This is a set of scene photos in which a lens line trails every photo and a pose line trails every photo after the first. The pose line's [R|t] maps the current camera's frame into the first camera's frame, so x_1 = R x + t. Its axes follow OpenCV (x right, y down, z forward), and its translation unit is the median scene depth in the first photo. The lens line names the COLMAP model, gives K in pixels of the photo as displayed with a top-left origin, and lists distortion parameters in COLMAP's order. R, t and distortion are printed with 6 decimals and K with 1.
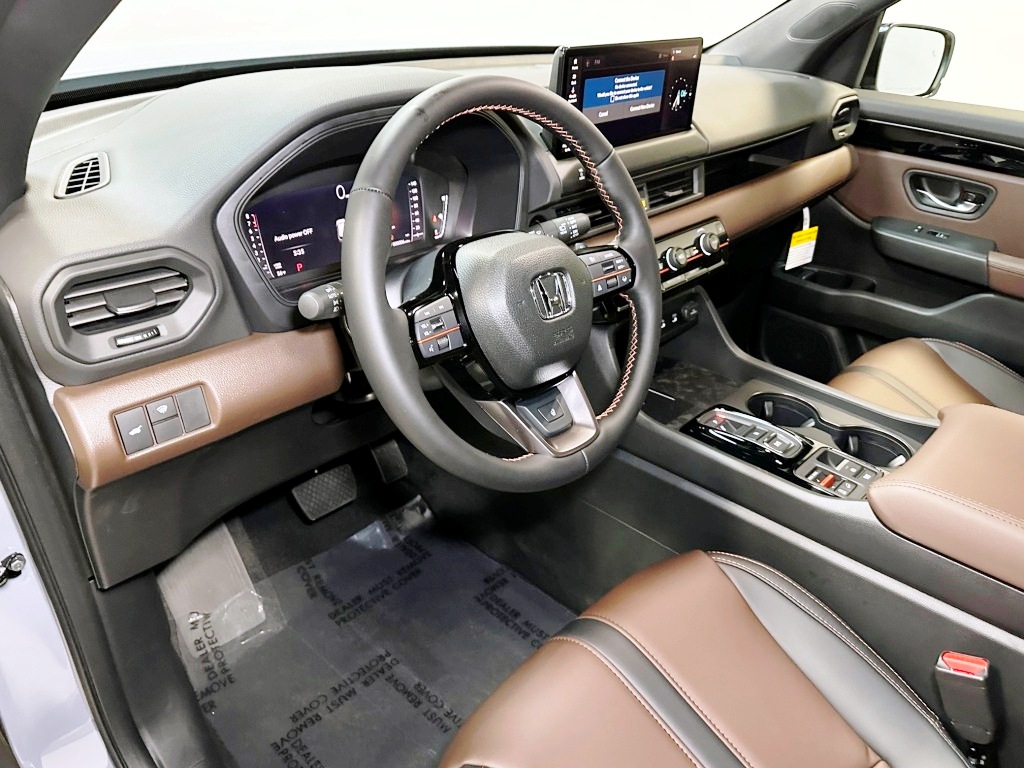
lens RADIAL K [[725.8, 0, 512.0], [0, 725.8, 384.0], [0, 0, 1]] dist [-0.001557, -0.002646]
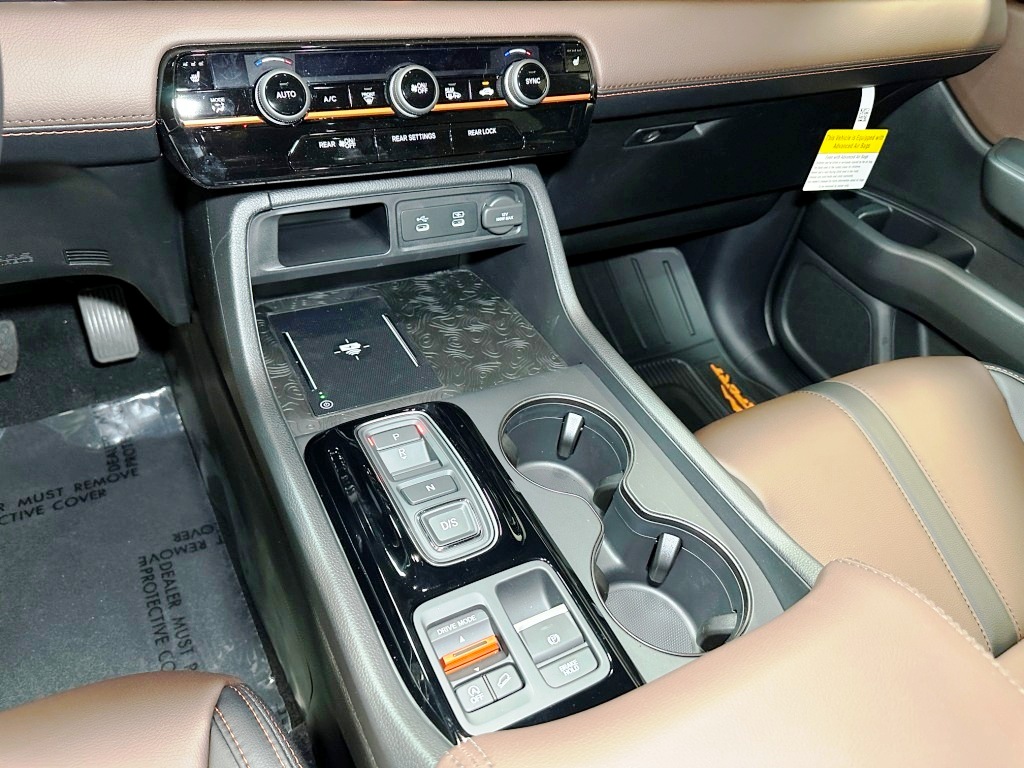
lens RADIAL K [[729.9, 0, 512.0], [0, 729.9, 384.0], [0, 0, 1]] dist [0.051598, -0.095043]
pose [[0.949804, 0.269680, -0.158571, 0.303366], [-0.237835, 0.951730, 0.194023, -0.070735], [0.203241, -0.146570, 0.968096, 0.365342]]
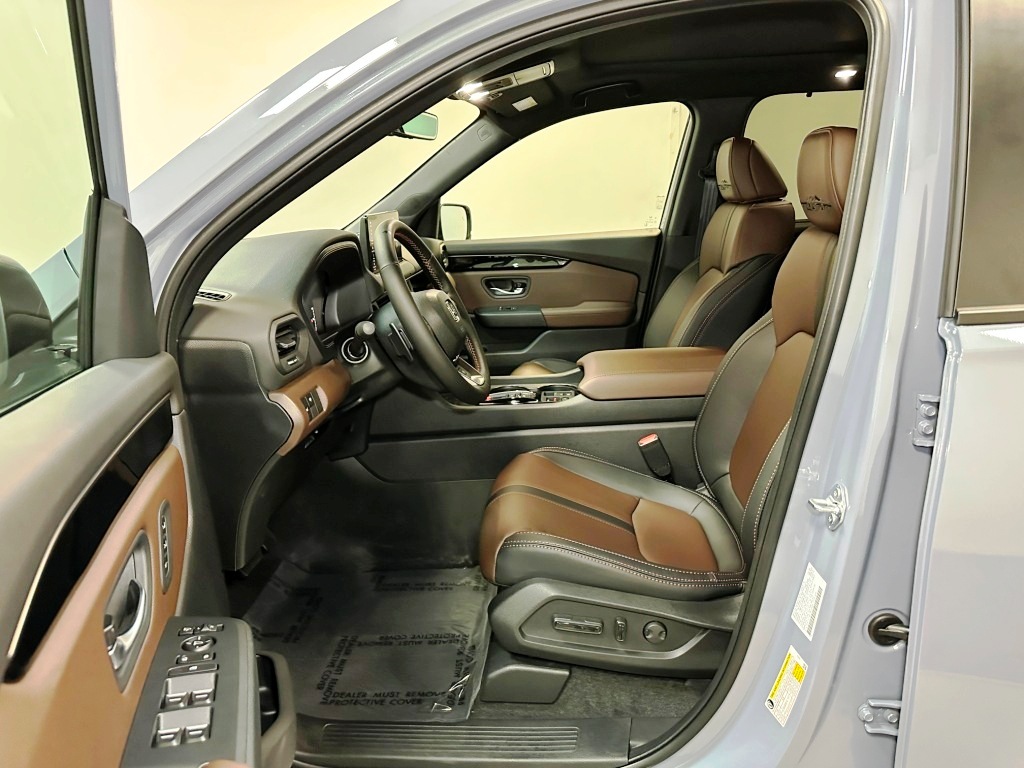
lens RADIAL K [[729.9, 0, 512.0], [0, 729.9, 384.0], [0, 0, 1]] dist [0.051598, -0.095043]
pose [[0.754638, -0.228199, 0.615180, -0.564436], [0.382010, 0.915088, -0.129161, 0.198663], [-0.533469, 0.332475, 0.777735, -0.324019]]
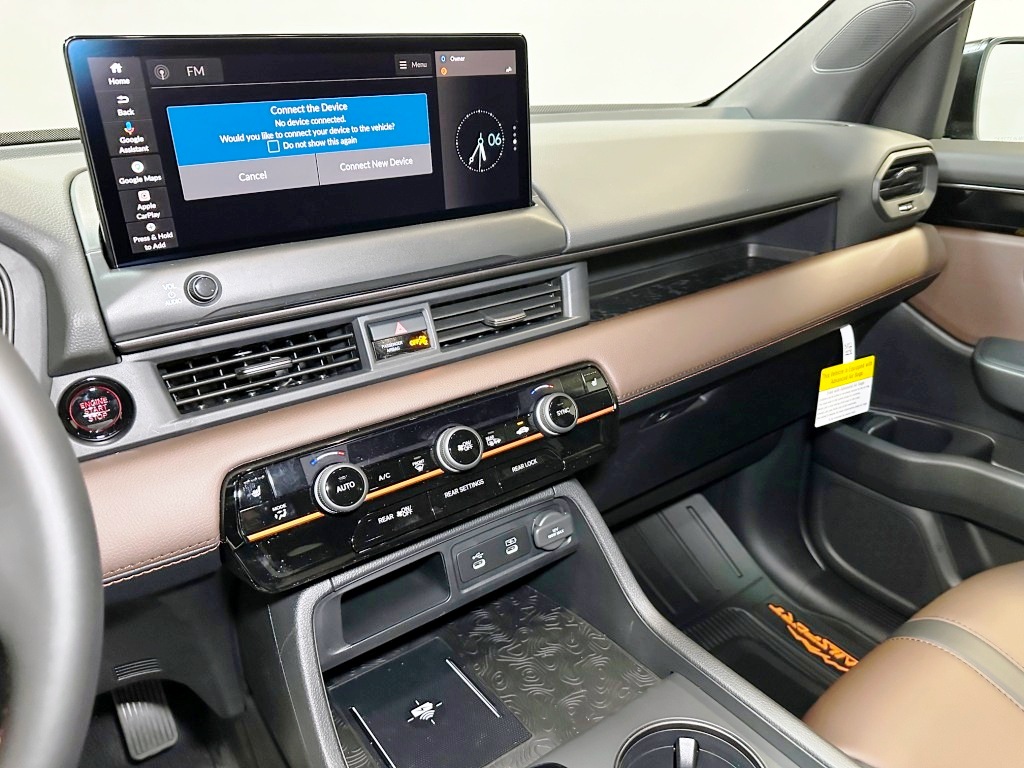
lens RADIAL K [[729.9, 0, 512.0], [0, 729.9, 384.0], [0, 0, 1]] dist [0.051598, -0.095043]
pose [[0.980405, 0.005996, -0.196903, 0.261116], [-0.031962, 0.991134, -0.128961, -0.111333], [0.194384, 0.132728, 0.971904, 0.366019]]
